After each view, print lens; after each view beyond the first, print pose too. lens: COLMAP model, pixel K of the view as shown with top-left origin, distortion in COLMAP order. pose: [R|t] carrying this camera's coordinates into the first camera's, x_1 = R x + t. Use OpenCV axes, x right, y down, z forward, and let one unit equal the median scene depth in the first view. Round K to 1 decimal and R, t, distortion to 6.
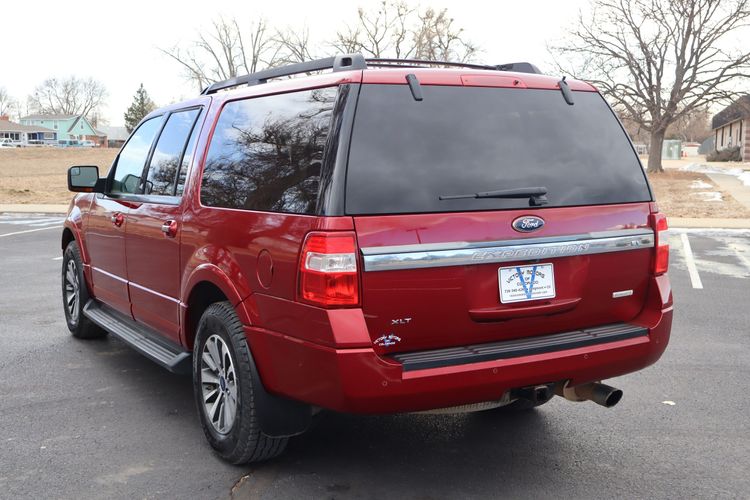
lens RADIAL K [[883.3, 0, 375.0], [0, 883.3, 250.0], [0, 0, 1]] dist [0.006477, 0.003757]
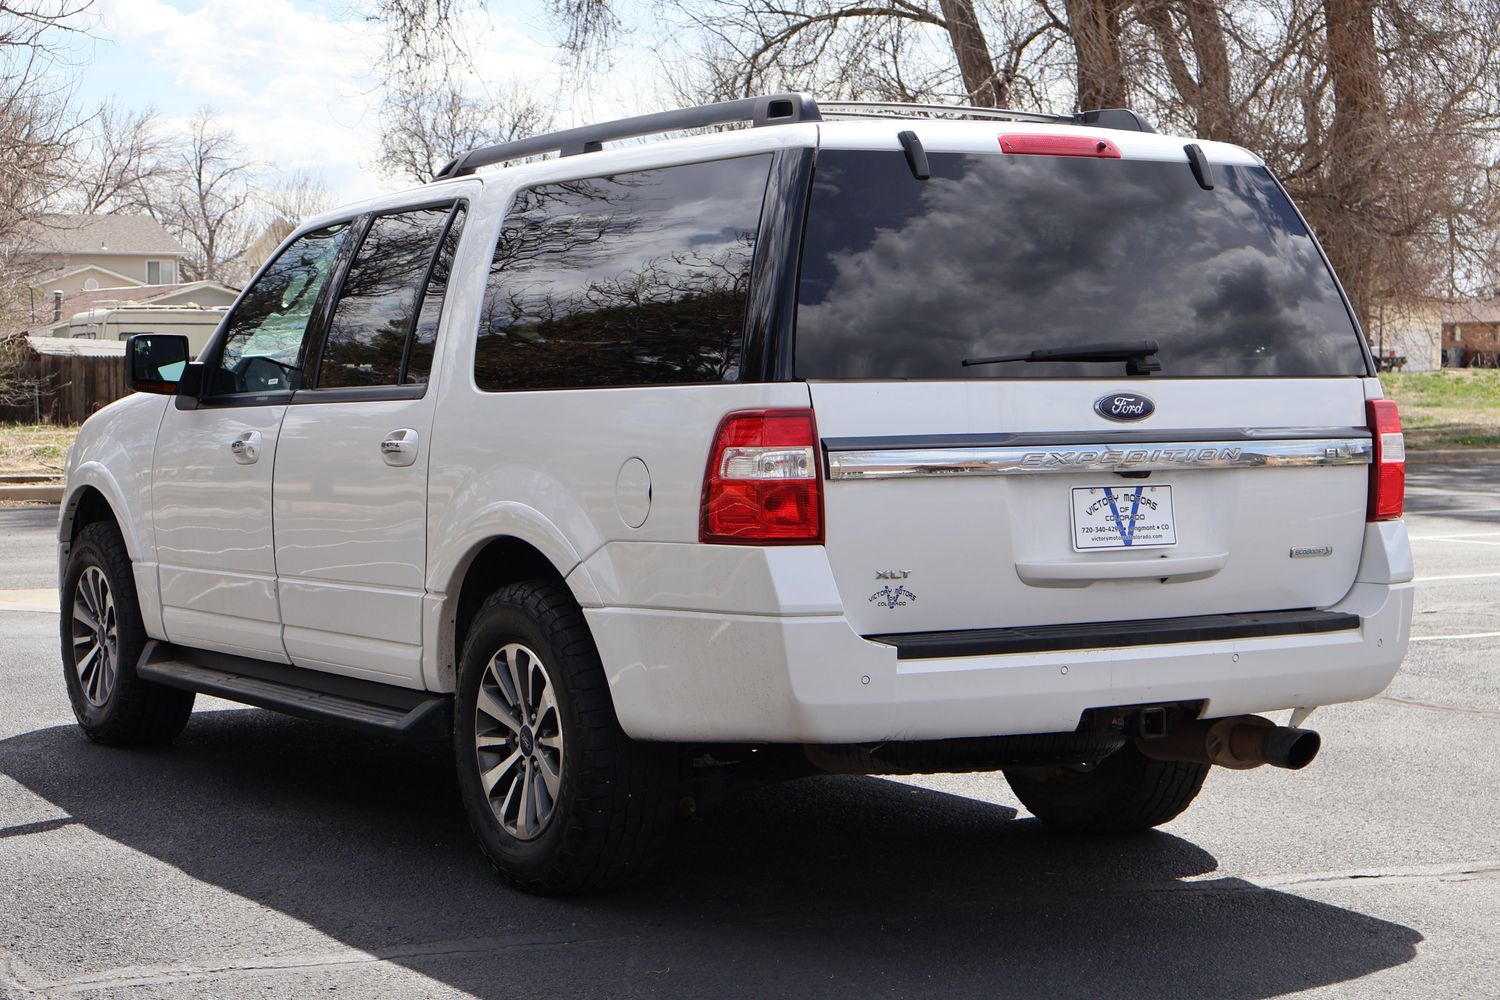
lens RADIAL K [[2728.1, 0, 750.0], [0, 2728.1, 500.0], [0, 0, 1]] dist [-0.050479, -0.144955]
pose [[0.999947, -0.000050, 0.010331, -0.071548], [0.000712, 0.997949, -0.064008, 0.131602], [-0.010306, 0.064012, 0.997896, -0.644571]]
